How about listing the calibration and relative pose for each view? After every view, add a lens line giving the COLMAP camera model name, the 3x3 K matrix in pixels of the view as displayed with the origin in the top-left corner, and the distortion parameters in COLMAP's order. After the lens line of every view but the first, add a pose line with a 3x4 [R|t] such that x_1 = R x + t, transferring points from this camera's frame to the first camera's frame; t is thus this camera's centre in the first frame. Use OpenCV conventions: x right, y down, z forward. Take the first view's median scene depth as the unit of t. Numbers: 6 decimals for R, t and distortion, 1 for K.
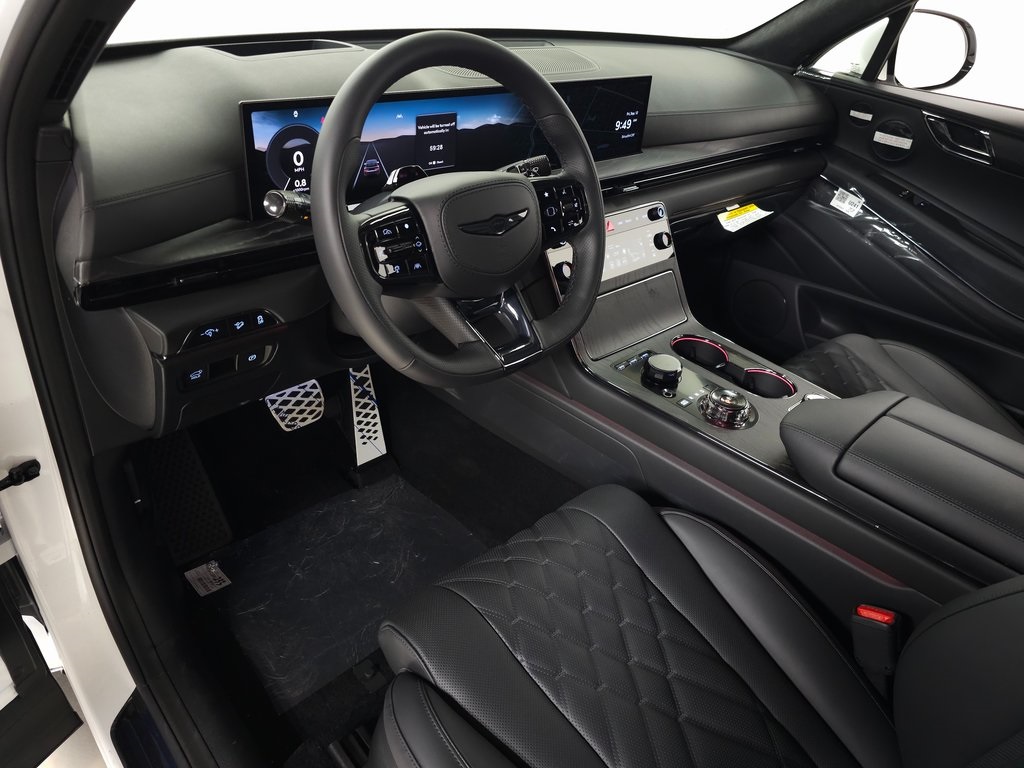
lens RADIAL K [[752.3, 0, 525.9], [0, 752.3, 371.4], [0, 0, 1]] dist [0.041174, -0.048470]
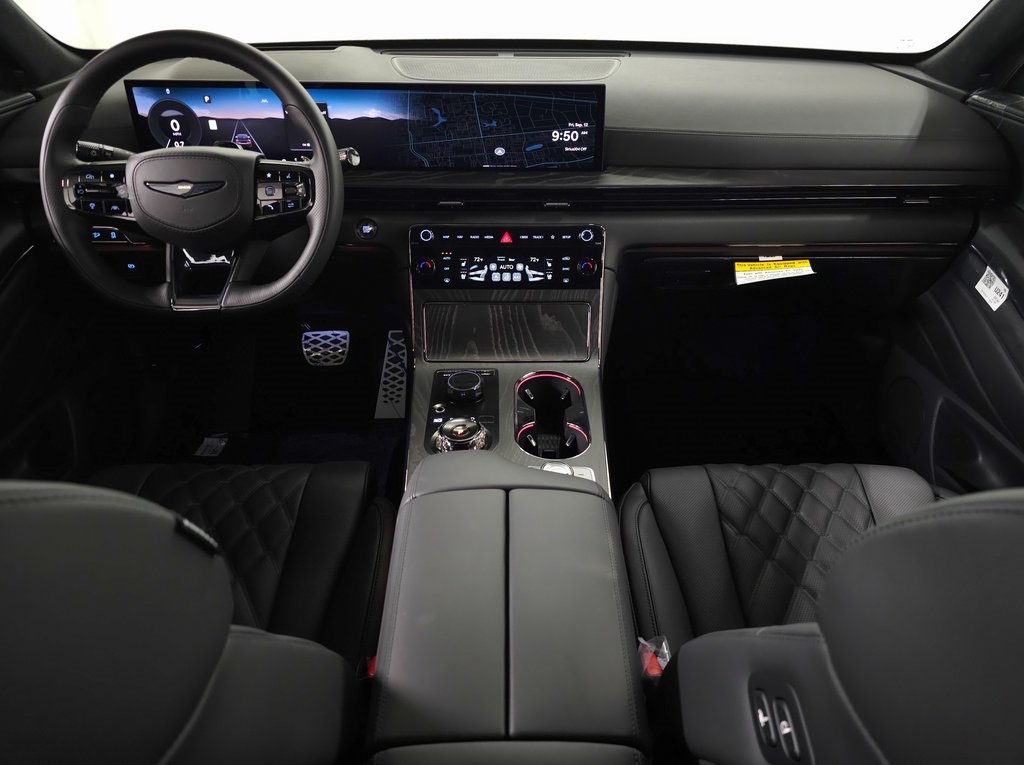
lens RADIAL K [[752.3, 0, 531.9], [0, 752.3, 395.3], [0, 0, 1]] dist [0.041174, -0.048470]
pose [[0.722242, 0.280647, -0.632142, 0.902373], [-0.294341, 0.951799, 0.086269, -0.105185], [0.625883, 0.123759, 0.770035, 0.345365]]
